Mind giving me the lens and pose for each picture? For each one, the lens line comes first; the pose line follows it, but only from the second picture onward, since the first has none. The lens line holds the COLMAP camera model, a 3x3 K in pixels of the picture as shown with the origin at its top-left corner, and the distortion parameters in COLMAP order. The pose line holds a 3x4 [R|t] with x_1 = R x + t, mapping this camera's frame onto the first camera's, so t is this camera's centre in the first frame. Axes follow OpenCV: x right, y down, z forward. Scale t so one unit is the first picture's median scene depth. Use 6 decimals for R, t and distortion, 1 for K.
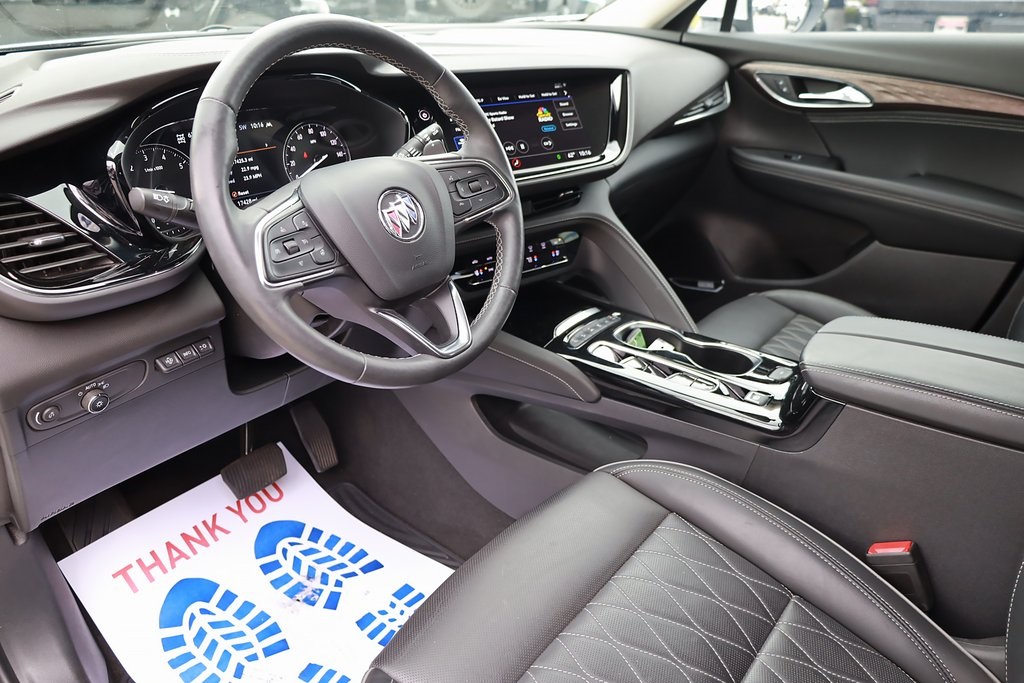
lens RADIAL K [[707.5, 0, 512.0], [0, 707.5, 341.5], [0, 0, 1]] dist [-0.007130, 0.001937]
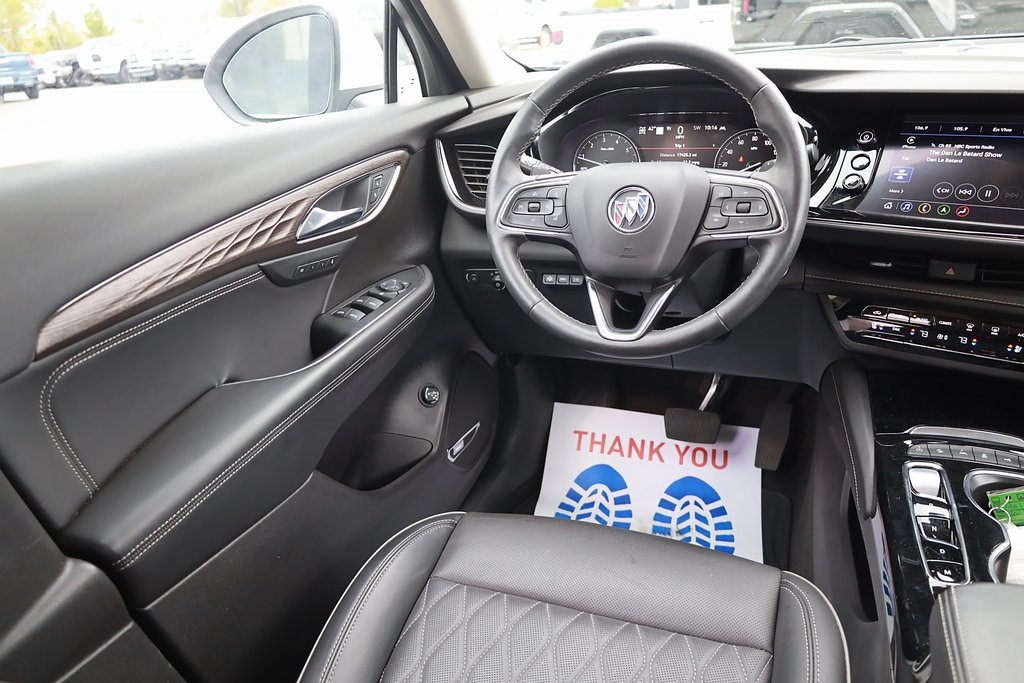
lens RADIAL K [[698.4, 0, 512.0], [0, 698.4, 341.5], [0, 0, 1]] dist [-0.013307, 0.000602]
pose [[0.303510, 0.362800, -0.881055, 0.542587], [-0.362328, 0.899155, 0.245437, -0.122766], [0.881249, 0.244738, 0.404355, 0.269993]]
